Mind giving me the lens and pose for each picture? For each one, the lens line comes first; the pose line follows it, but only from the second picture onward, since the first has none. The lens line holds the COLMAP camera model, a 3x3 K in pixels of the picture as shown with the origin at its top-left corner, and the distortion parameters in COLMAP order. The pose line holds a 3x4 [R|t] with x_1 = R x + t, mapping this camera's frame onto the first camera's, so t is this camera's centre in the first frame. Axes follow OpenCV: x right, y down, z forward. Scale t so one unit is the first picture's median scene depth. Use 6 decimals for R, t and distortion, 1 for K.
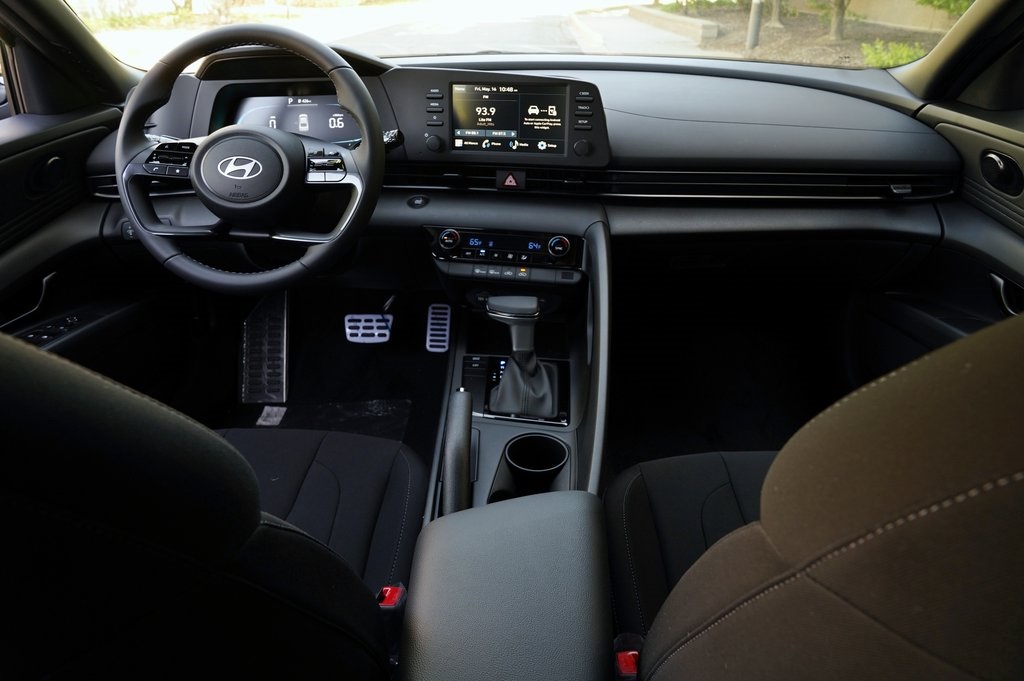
lens RADIAL K [[712.4, 0, 512.0], [0, 712.4, 340.5], [0, 0, 1]] dist [-0.129570, 0.091603]
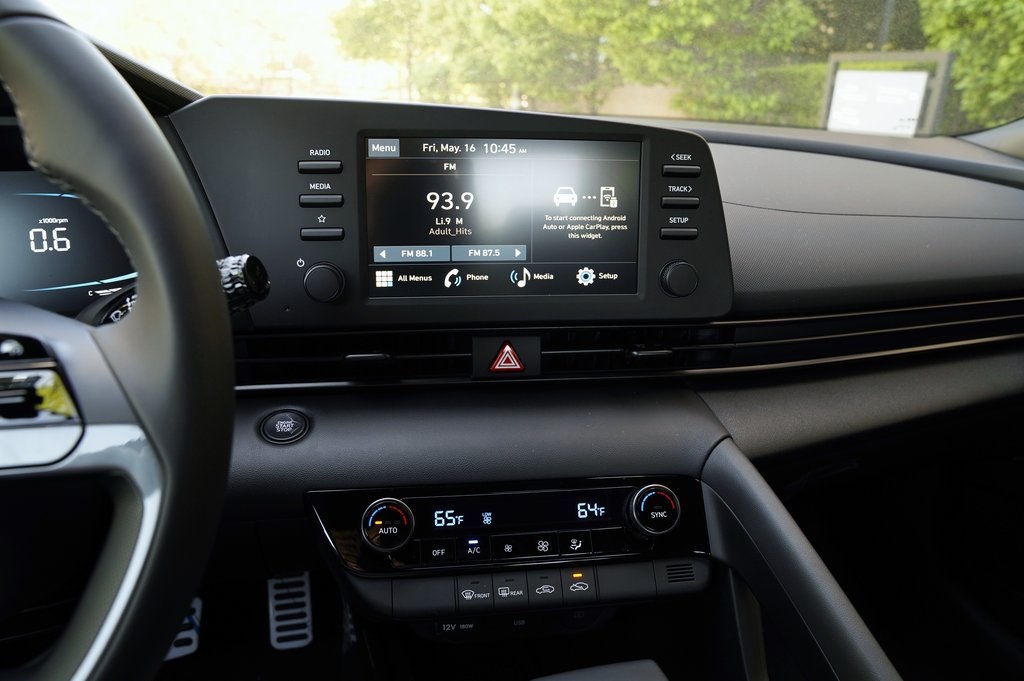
lens RADIAL K [[712.4, 0, 512.0], [0, 712.4, 340.5], [0, 0, 1]] dist [-0.129570, 0.091603]
pose [[0.945045, -0.076341, 0.317902, -0.139580], [0.121434, 0.984759, -0.124515, -0.186664], [-0.303552, 0.156277, 0.939912, 0.602925]]
